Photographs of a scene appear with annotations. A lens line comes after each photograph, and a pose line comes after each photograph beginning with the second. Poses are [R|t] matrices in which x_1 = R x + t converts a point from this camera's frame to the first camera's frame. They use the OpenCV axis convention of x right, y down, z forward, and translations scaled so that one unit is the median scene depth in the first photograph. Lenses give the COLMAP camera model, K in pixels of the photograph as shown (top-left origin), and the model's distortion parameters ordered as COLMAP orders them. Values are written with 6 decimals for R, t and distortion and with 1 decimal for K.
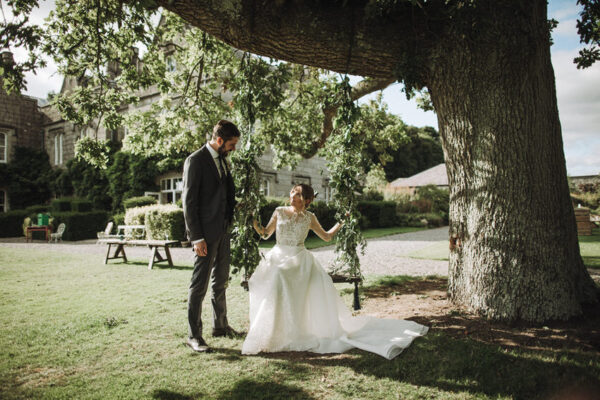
lens RADIAL K [[412.7, 0, 300.0], [0, 412.7, 200.0], [0, 0, 1]] dist [-0.001163, 0.000336]
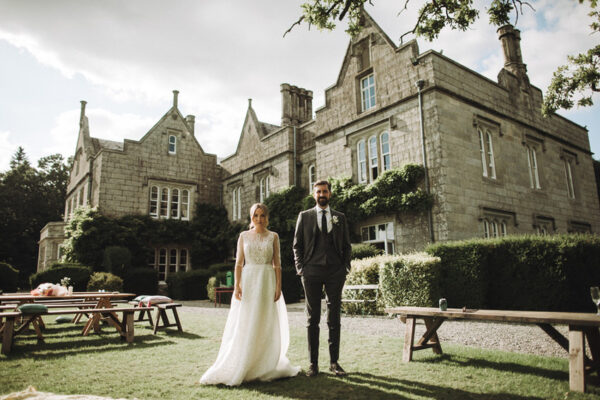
lens RADIAL K [[429.2, 0, 300.0], [0, 429.2, 200.0], [0, 0, 1]] dist [-0.004684, -0.001067]
pose [[0.941299, -0.065319, -0.331193, -0.136915], [0.017177, 0.989098, -0.146253, 0.013441], [0.337136, 0.131979, 0.932159, 0.153795]]
